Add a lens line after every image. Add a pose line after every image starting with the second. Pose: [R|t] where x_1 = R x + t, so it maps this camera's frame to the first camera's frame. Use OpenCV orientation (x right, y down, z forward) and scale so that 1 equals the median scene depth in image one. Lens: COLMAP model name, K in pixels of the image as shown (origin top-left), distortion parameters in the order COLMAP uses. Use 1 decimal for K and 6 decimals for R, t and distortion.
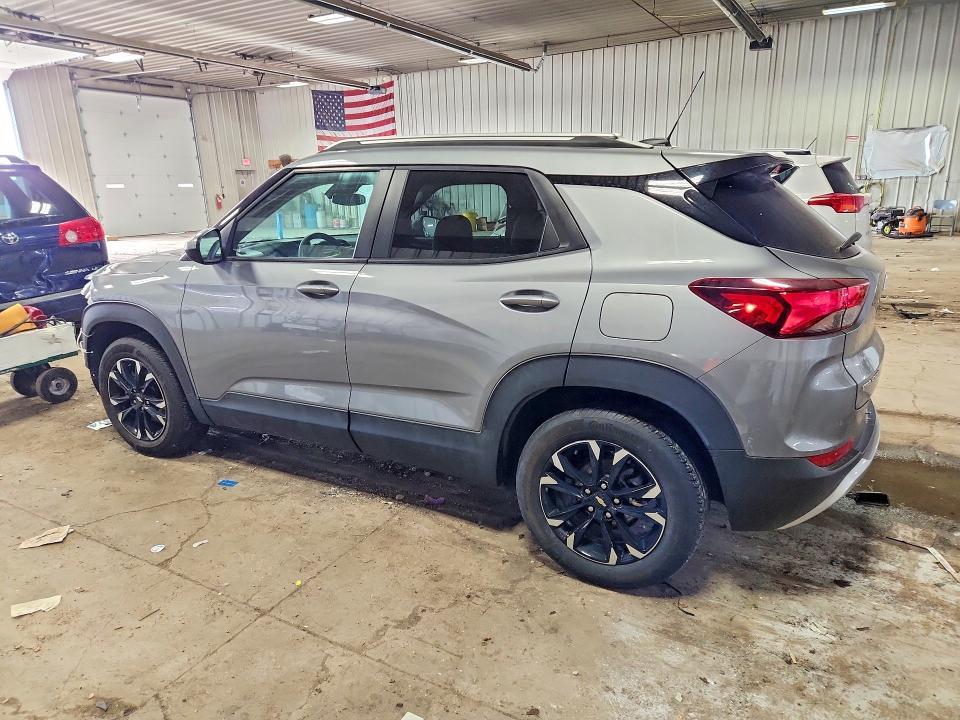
lens RADIAL K [[644.2, 0, 482.2], [0, 644.2, 361.9], [0, 0, 1]] dist [0.039791, -0.027223]
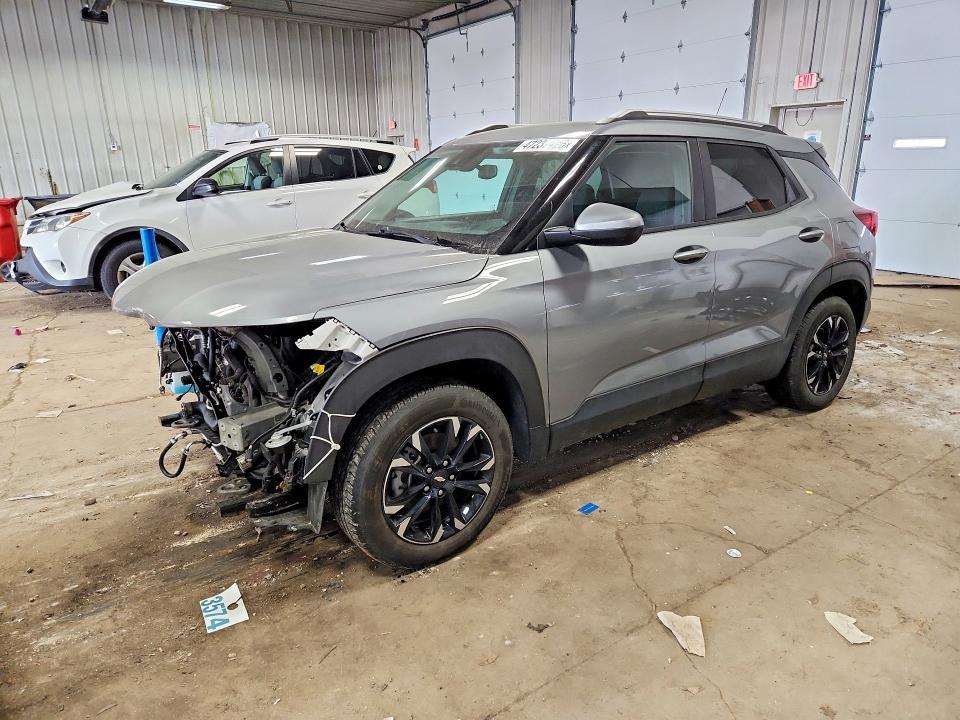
lens RADIAL K [[644.2, 0, 485.9], [0, 644.2, 356.5], [0, 0, 1]] dist [0.039791, -0.027223]
pose [[0.425649, -0.240556, 0.872328, -1.184017], [0.234773, 0.960364, 0.150276, -0.166215], [-0.873902, 0.140835, 0.465254, 0.731518]]
